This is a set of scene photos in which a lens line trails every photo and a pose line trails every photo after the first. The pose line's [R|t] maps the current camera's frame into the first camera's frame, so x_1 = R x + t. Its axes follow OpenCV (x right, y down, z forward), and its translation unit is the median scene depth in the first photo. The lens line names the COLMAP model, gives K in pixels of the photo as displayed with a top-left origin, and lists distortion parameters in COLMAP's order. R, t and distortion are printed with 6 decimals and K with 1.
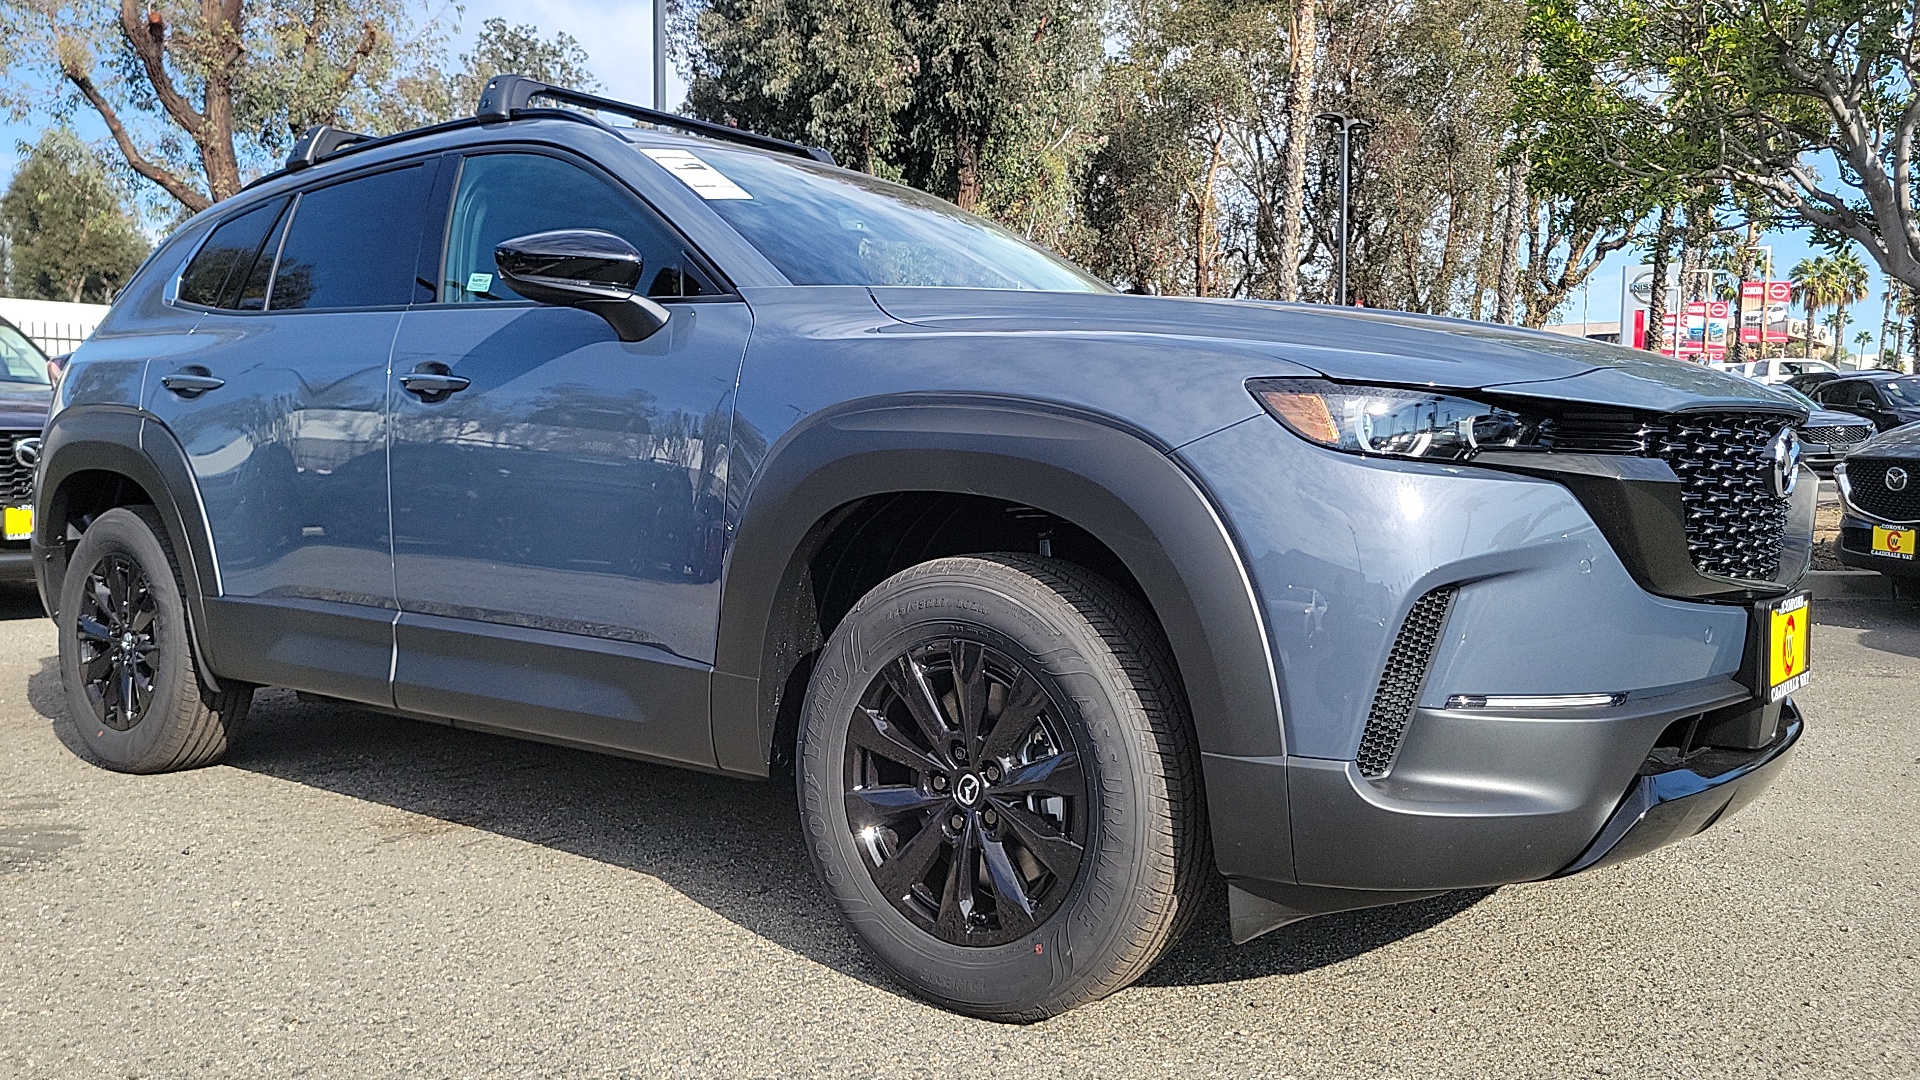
lens RADIAL K [[1563.8, 0, 963.3], [0, 1563.8, 526.6], [0, 0, 1]] dist [0.034208, -0.019016]
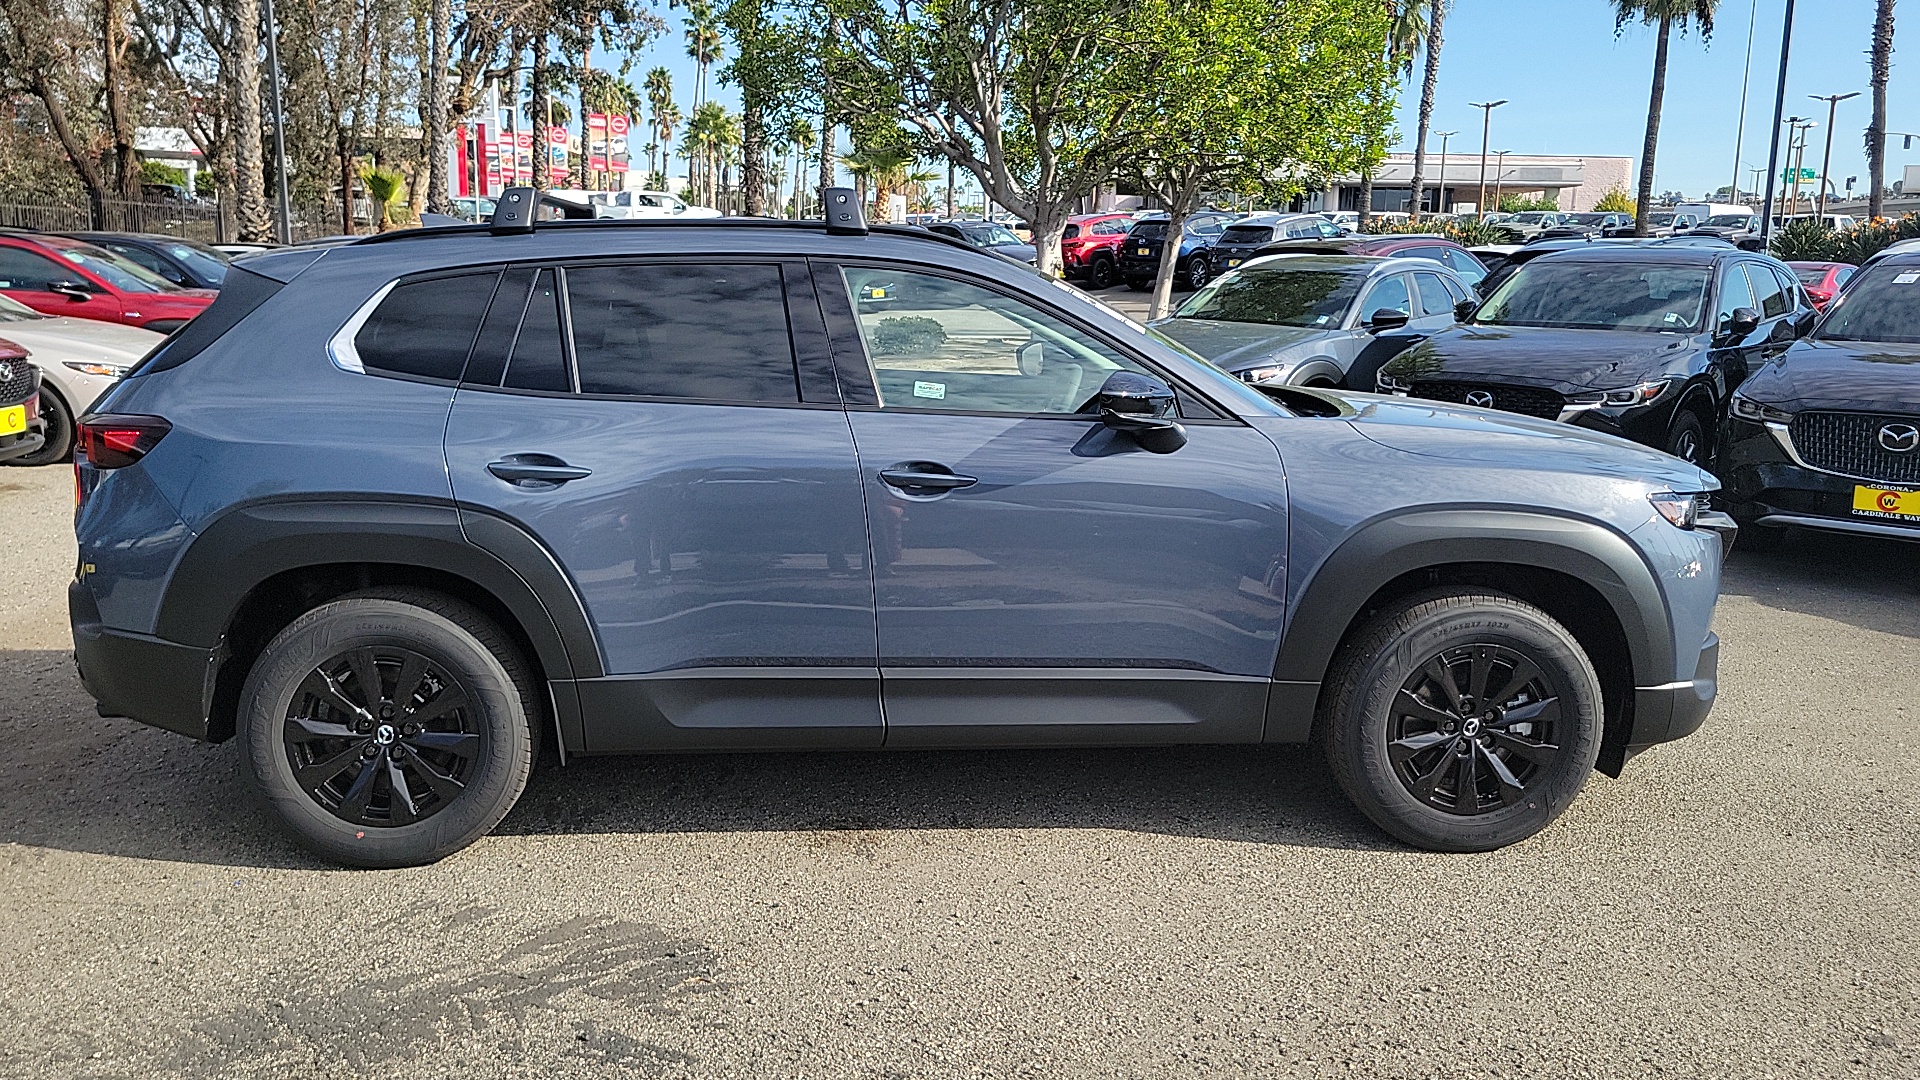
lens RADIAL K [[1563.6, 0, 963.8], [0, 1563.6, 547.8], [0, 0, 1]] dist [0.032562, -0.017304]
pose [[0.733260, -0.116245, 0.669938, -0.907926], [0.020365, 0.988590, 0.149246, -0.175599], [-0.679643, -0.095793, 0.727262, 0.080033]]
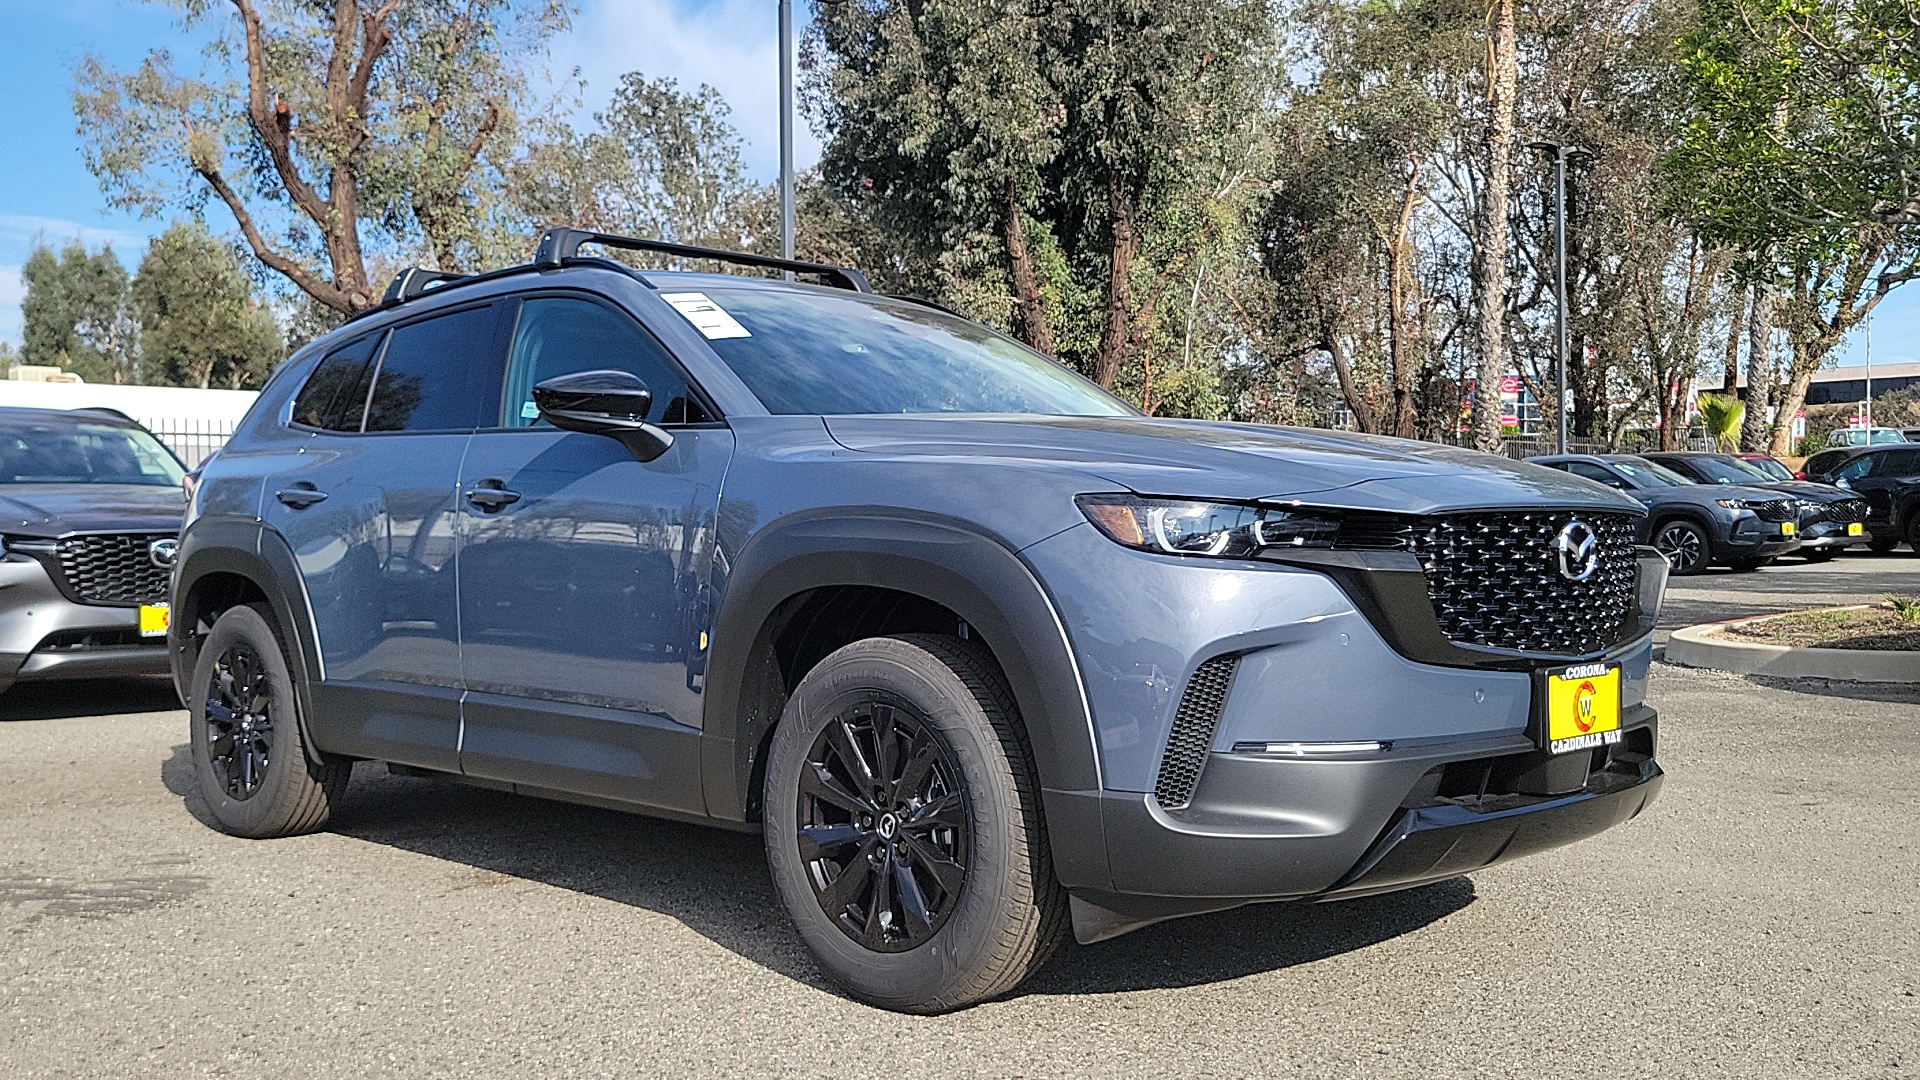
lens RADIAL K [[1784.2, 0, 960.0], [0, 1784.2, 540.0], [0, 0, 1]] dist [0.026552, 0.011959]
pose [[0.993619, -0.015688, -0.111696, 0.129325], [0.011021, 0.999045, -0.042276, 0.001570], [0.112253, 0.040775, 0.992843, -0.235326]]
